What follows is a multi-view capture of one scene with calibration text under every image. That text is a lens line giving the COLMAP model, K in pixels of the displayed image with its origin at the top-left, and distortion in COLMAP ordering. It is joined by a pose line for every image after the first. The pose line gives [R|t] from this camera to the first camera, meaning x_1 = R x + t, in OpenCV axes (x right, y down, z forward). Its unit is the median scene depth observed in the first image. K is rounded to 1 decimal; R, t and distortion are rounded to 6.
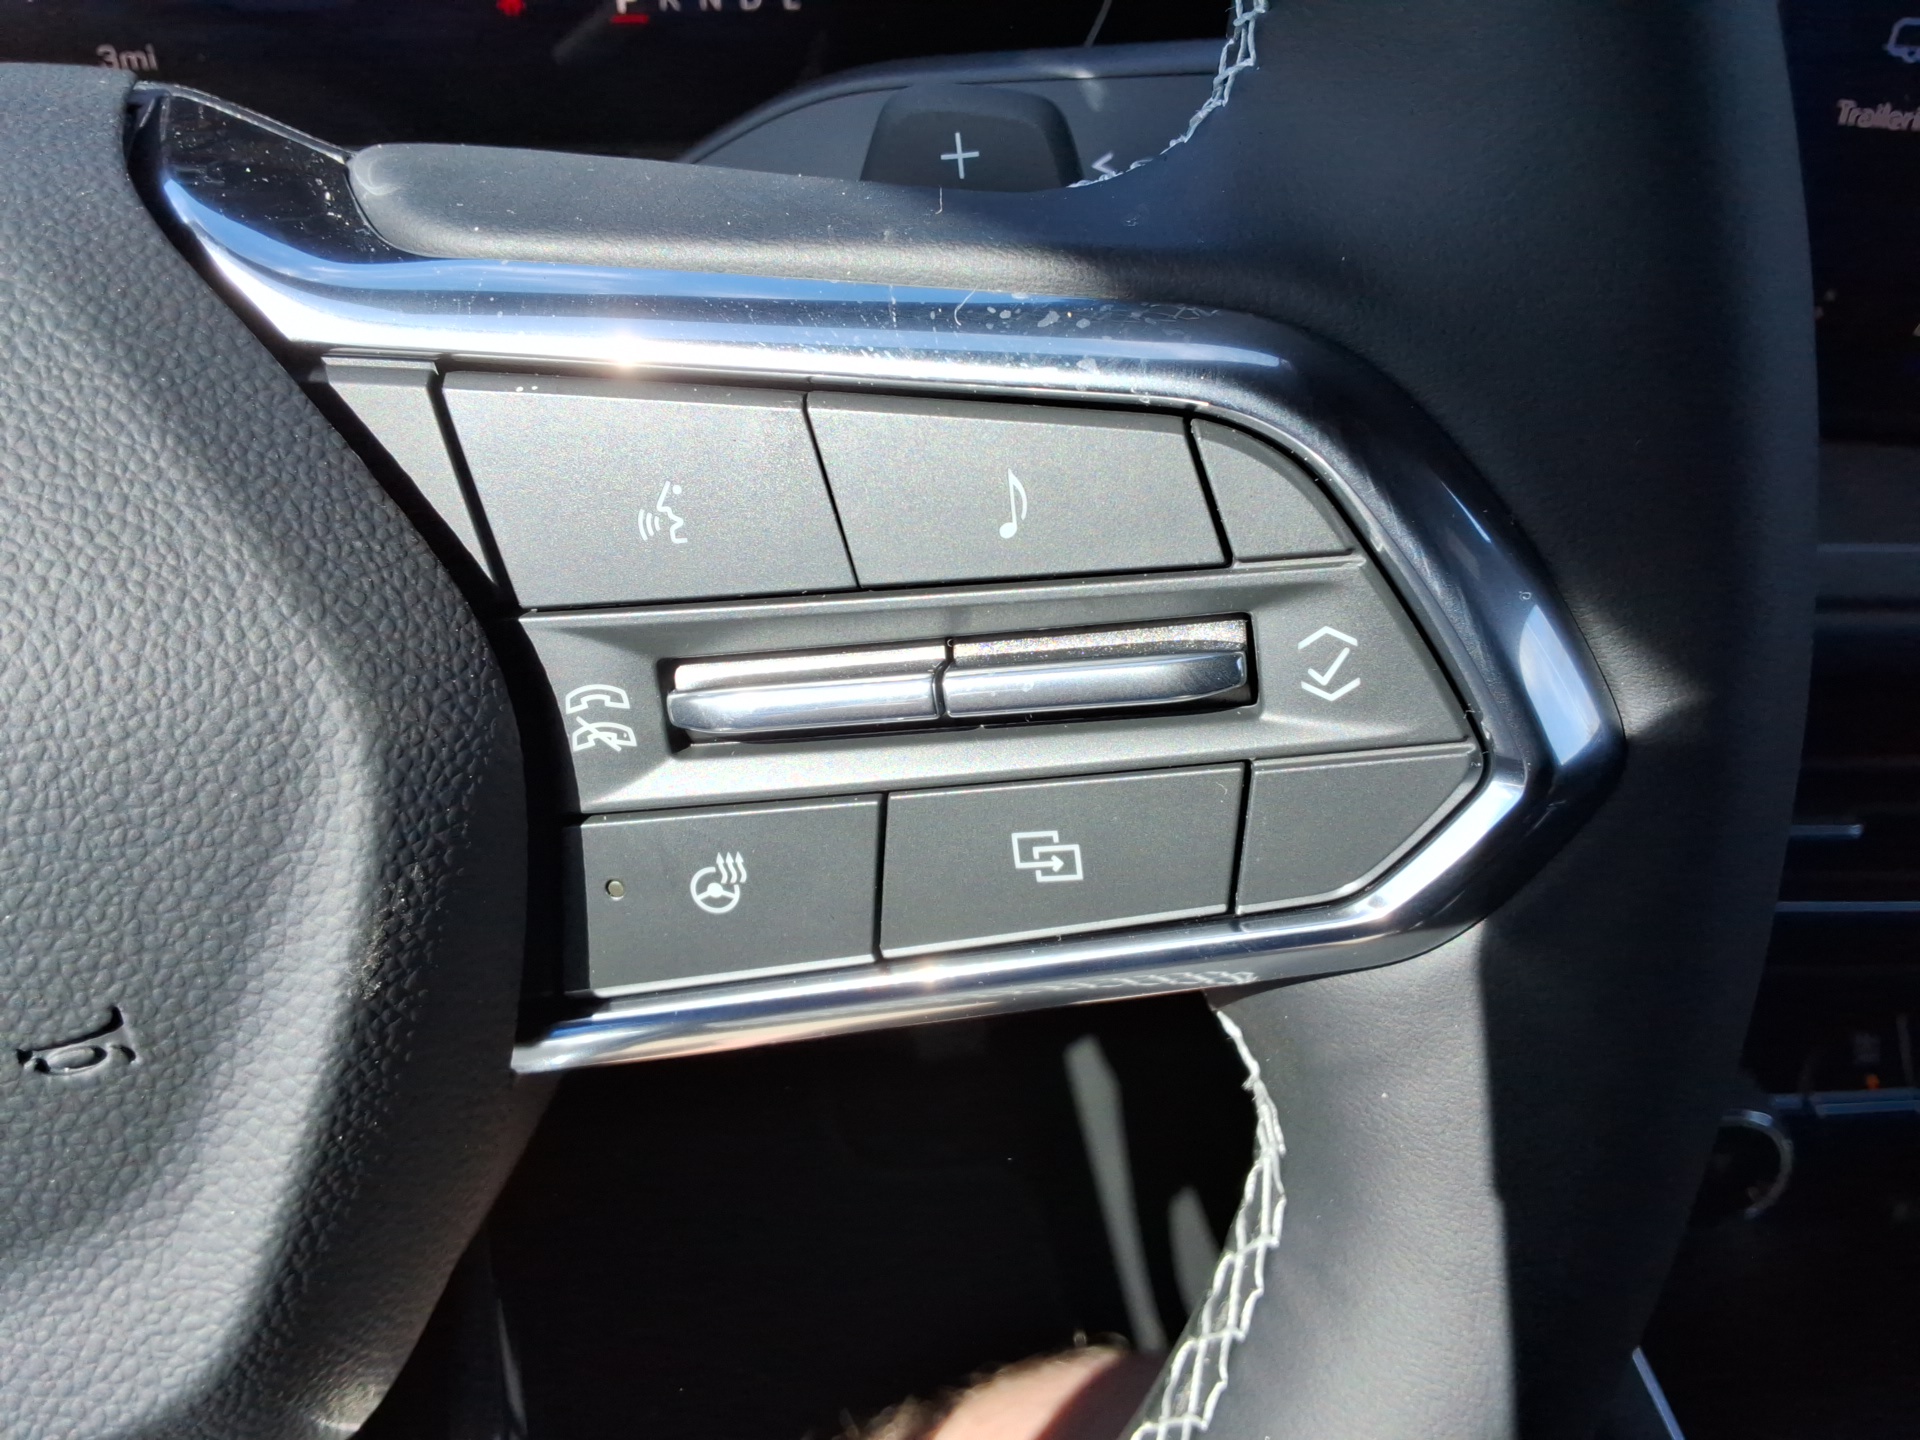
lens RADIAL K [[1552.0, 0, 975.6], [0, 1552.0, 711.0], [0, 0, 1]] dist [0.128654, -0.204736]
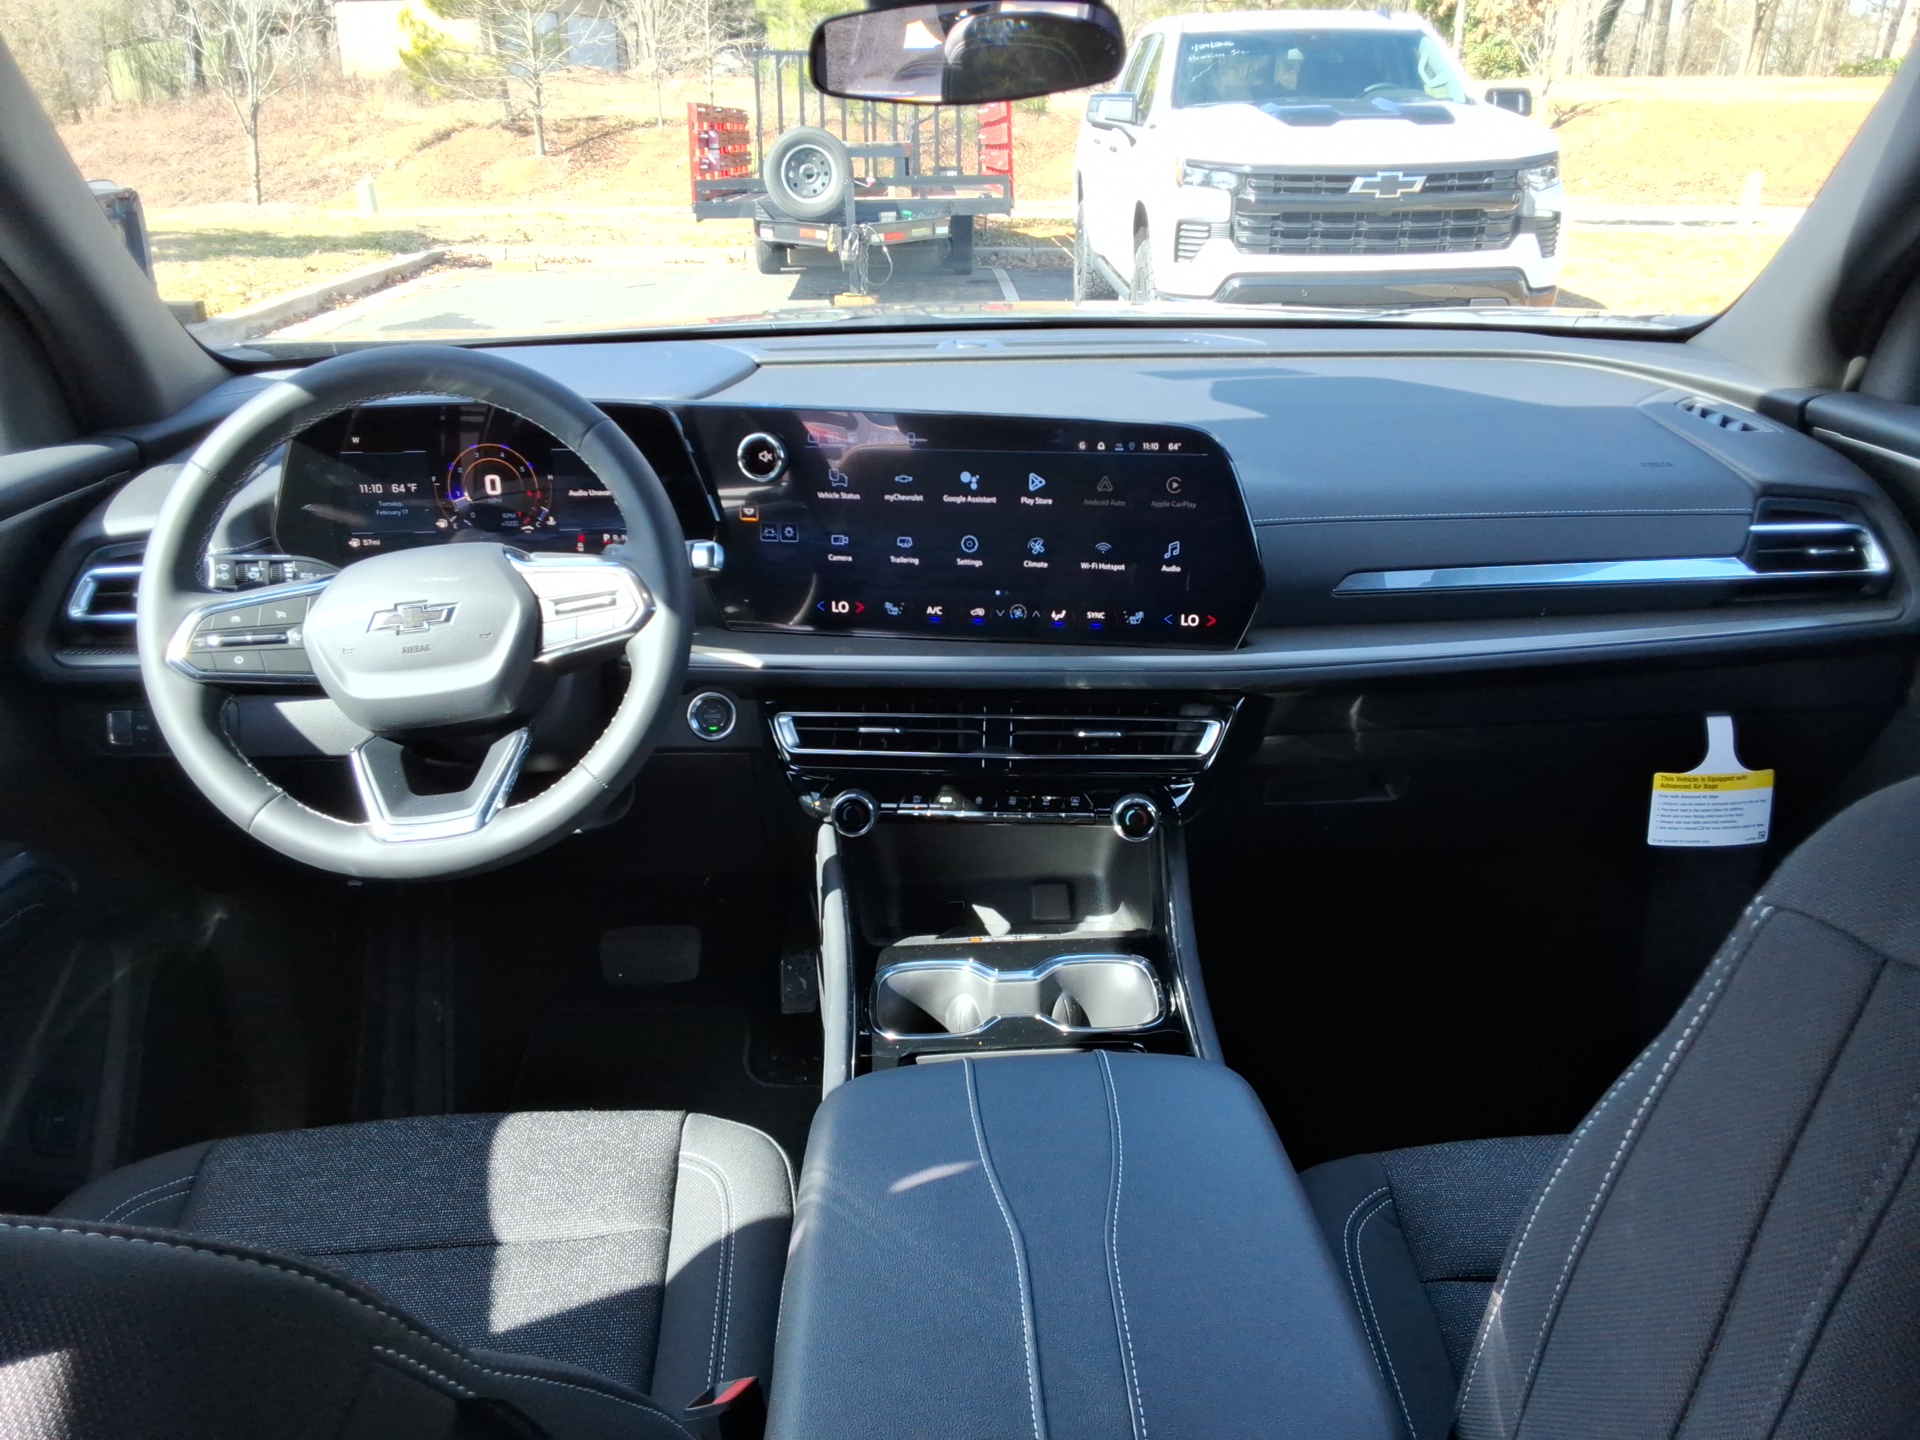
lens RADIAL K [[1552.0, 0, 975.6], [0, 1552.0, 711.0], [0, 0, 1]] dist [0.128654, -0.204736]
pose [[0.989684, -0.000542, -0.143266, 3.313260], [-0.045241, 0.947643, -0.316109, 3.141973], [0.135936, 0.319330, 0.937843, -6.579502]]
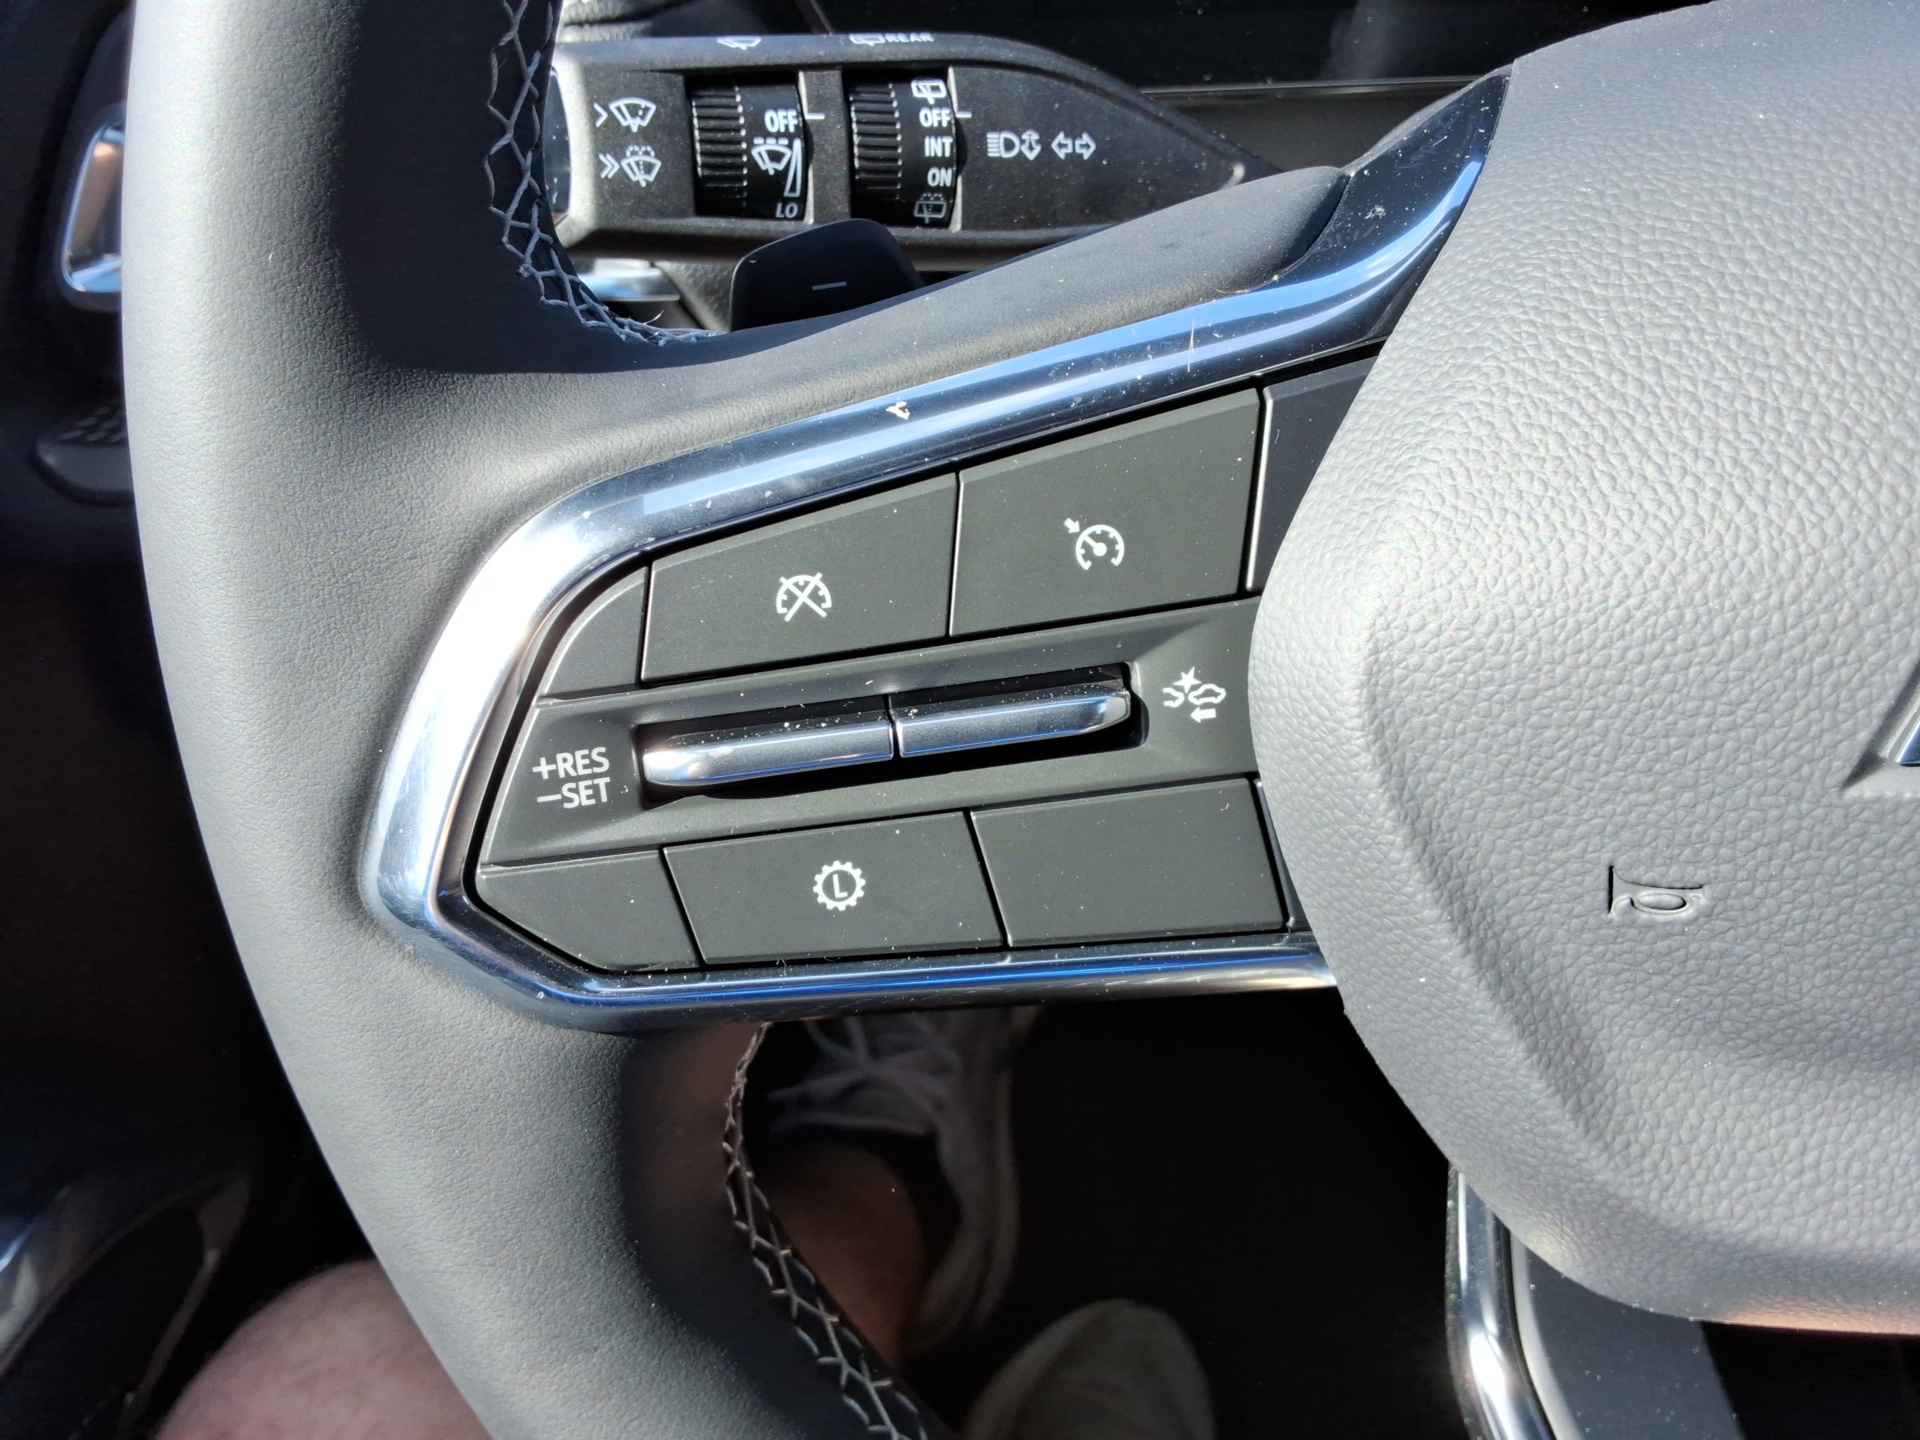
lens RADIAL K [[1547.5, 0, 970.6], [0, 1547.5, 713.0], [0, 0, 1]] dist [0.106962, -0.161877]
pose [[0.944394, 0.112557, -0.308950, -1.358924], [-0.106583, 0.993644, 0.036205, 0.202871], [0.311062, -0.001263, 0.950389, -0.357239]]
